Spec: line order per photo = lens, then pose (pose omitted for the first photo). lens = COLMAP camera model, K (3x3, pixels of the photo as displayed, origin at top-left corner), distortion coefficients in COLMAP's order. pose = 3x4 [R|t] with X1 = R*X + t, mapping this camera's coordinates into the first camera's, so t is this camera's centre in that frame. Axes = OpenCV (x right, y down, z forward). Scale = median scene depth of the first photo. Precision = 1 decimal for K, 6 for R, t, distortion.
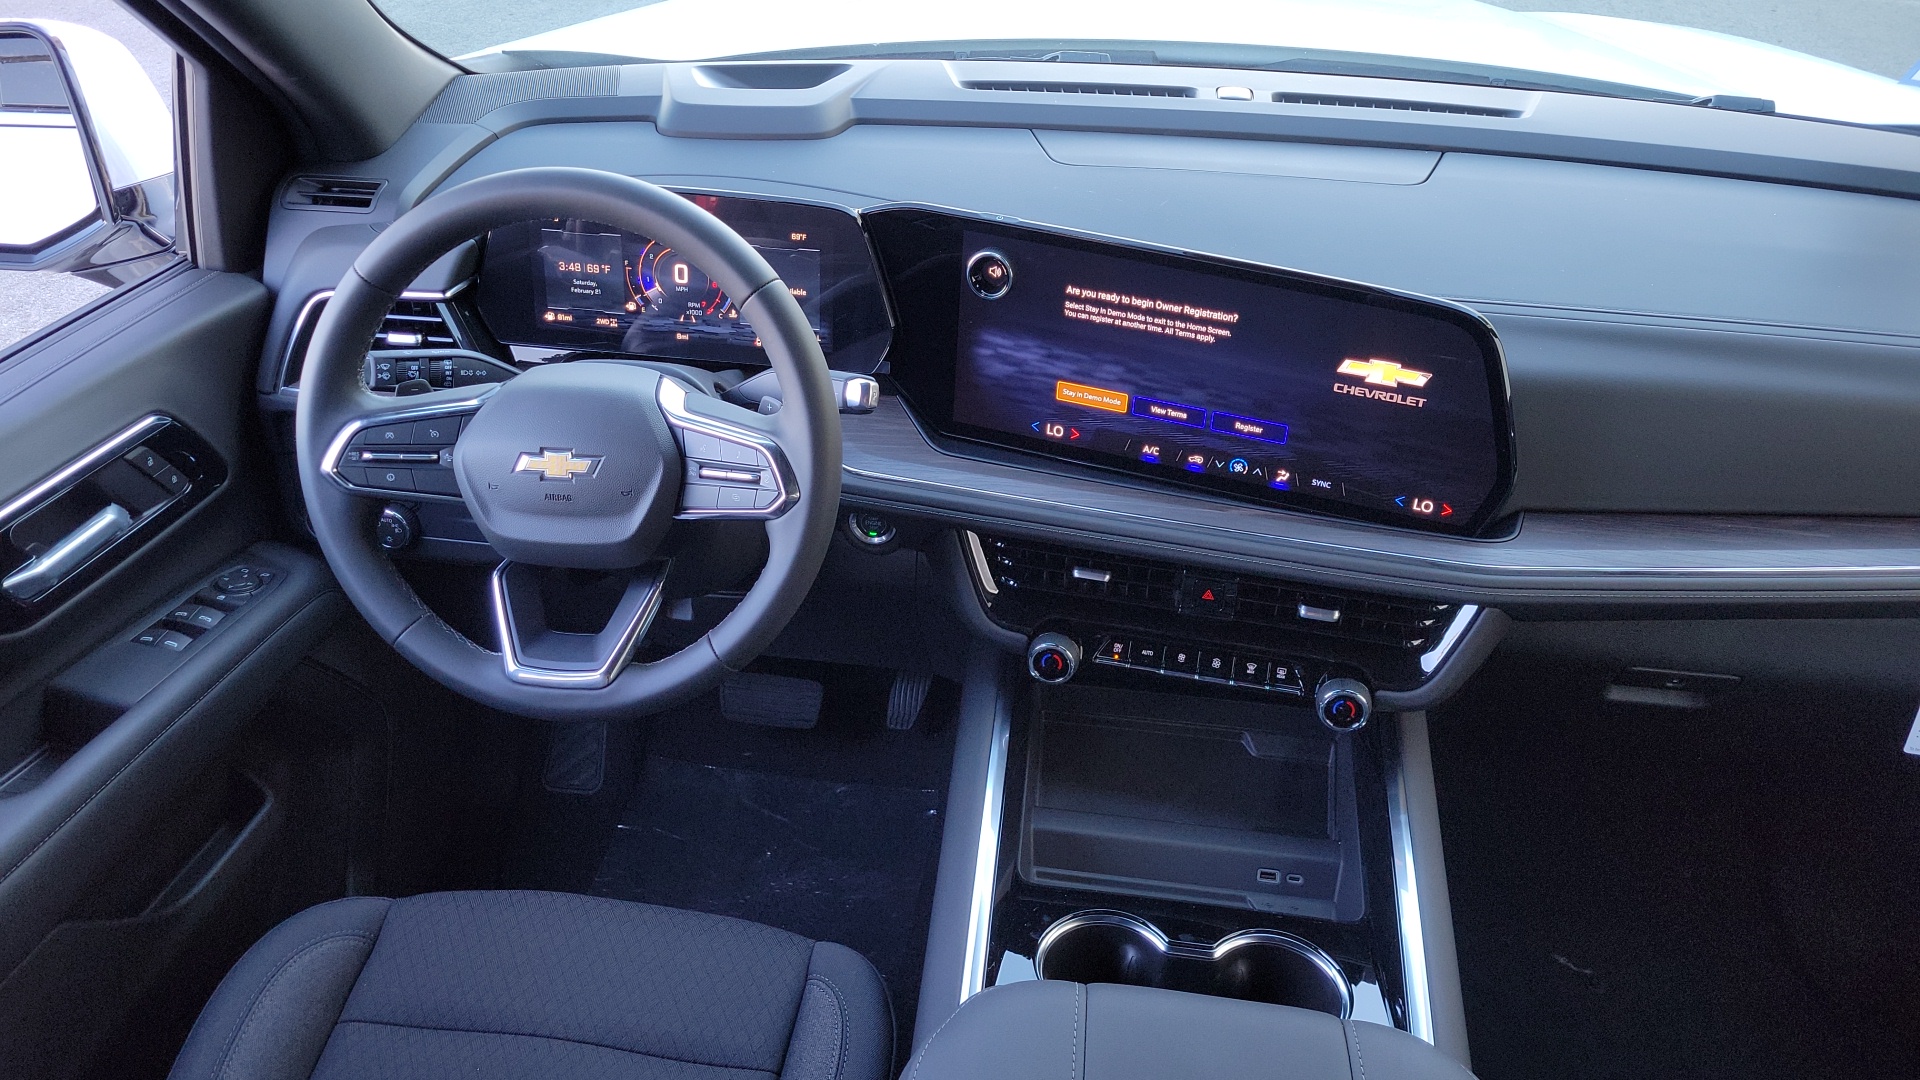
lens RADIAL K [[1417.4, 0, 955.9], [0, 1417.4, 535.9], [0, 0, 1]] dist [0.031045, -0.018807]
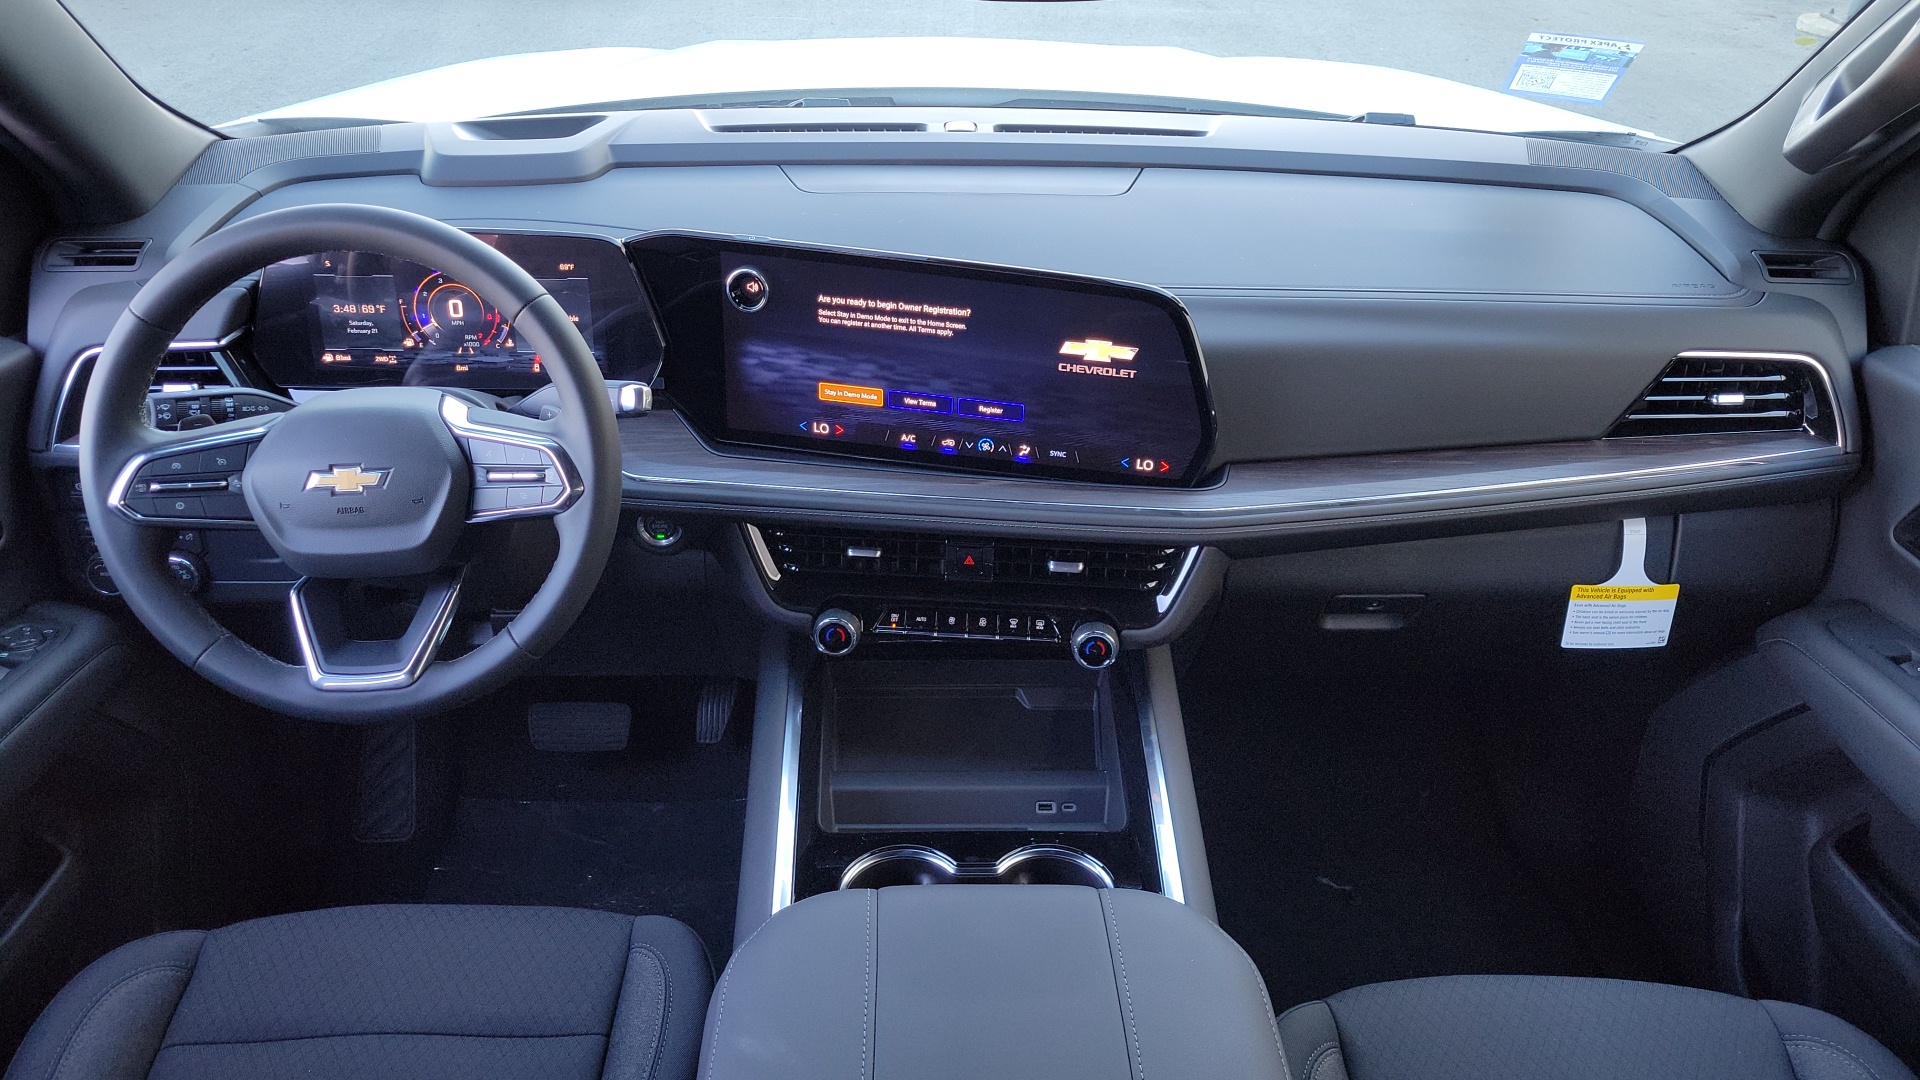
lens RADIAL K [[1417.4, 0, 978.3], [0, 1417.4, 537.6], [0, 0, 1]] dist [0.031045, -0.018807]
pose [[0.985346, -0.085106, 0.147815, 0.020947], [0.091961, 0.994952, -0.040166, 0.068192], [-0.143651, 0.053171, 0.988199, -0.105643]]
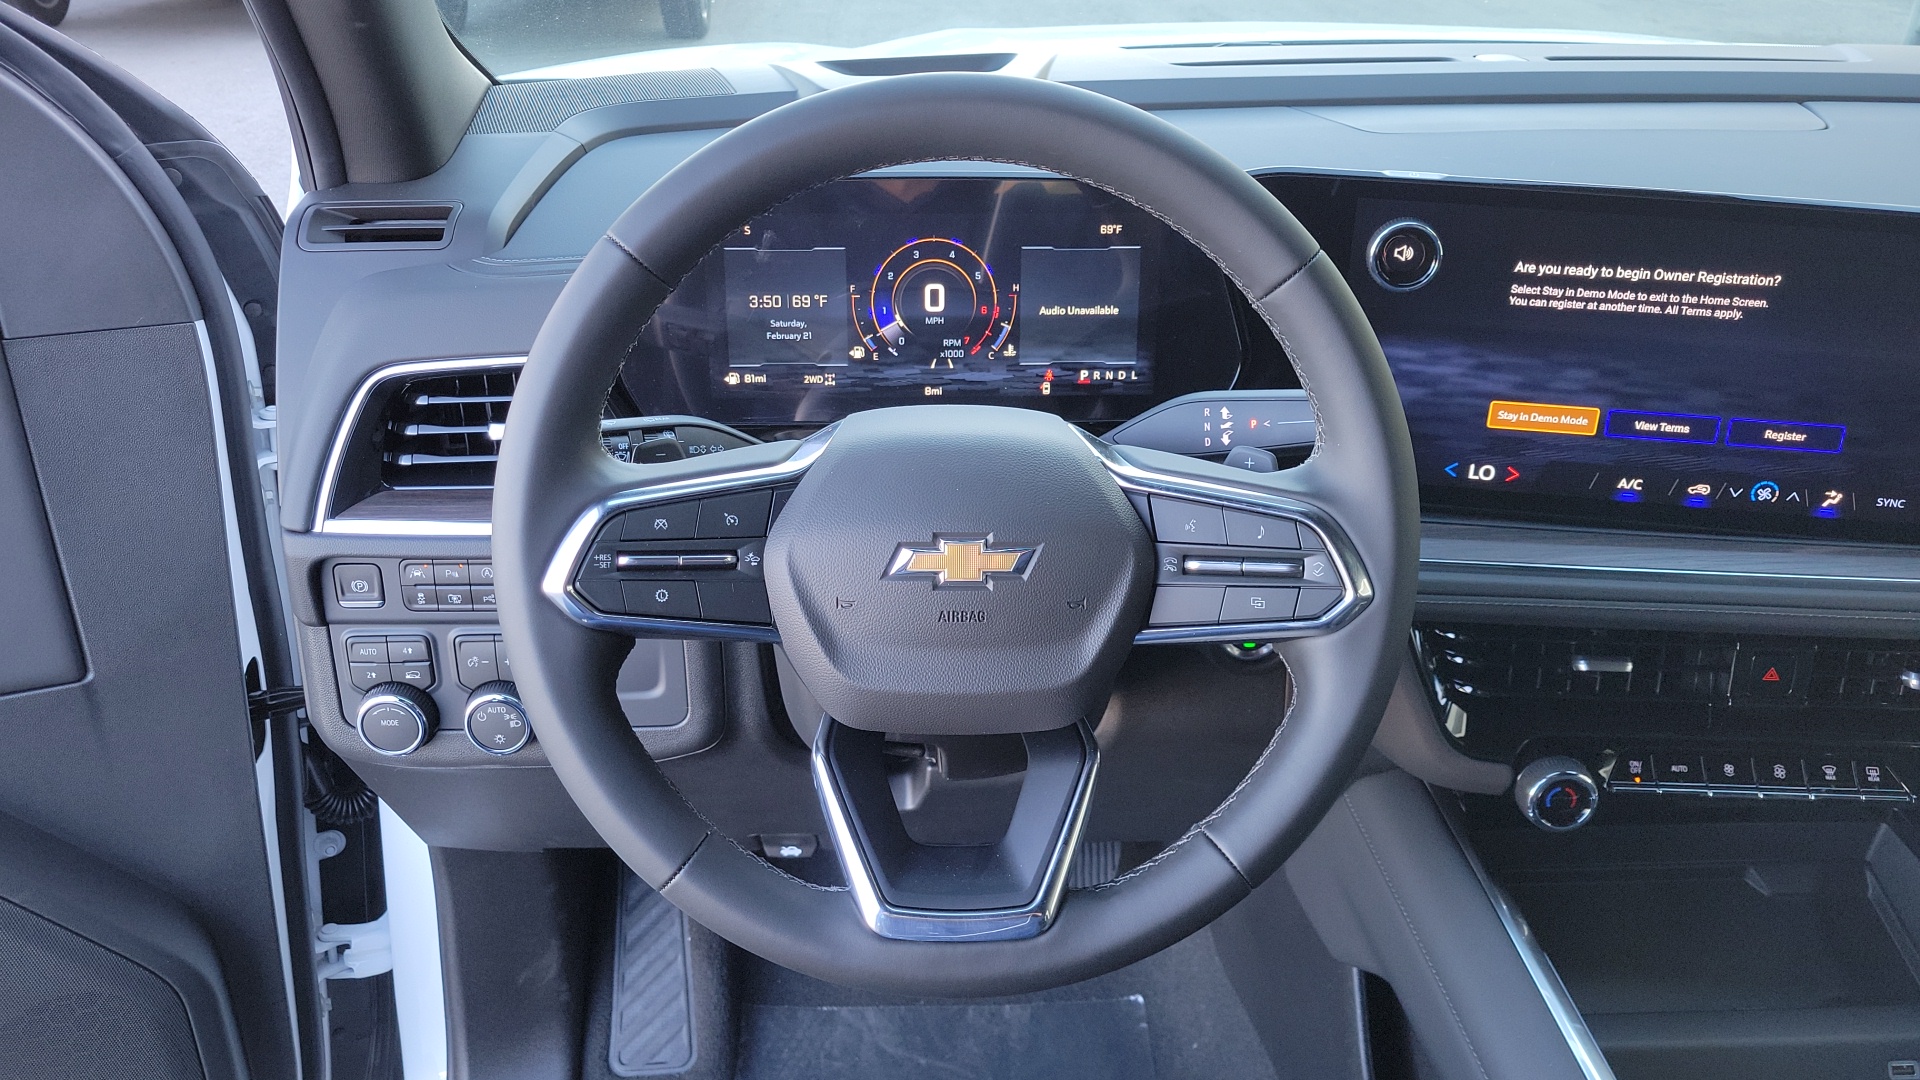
lens RADIAL K [[1417.4, 0, 966.7], [0, 1417.4, 532.7], [0, 0, 1]] dist [0.031045, -0.018807]
pose [[0.980899, -0.095086, 0.169696, -0.321302], [0.113378, 0.988347, -0.101561, -0.001053], [-0.158061, 0.118861, 0.980249, 0.356343]]
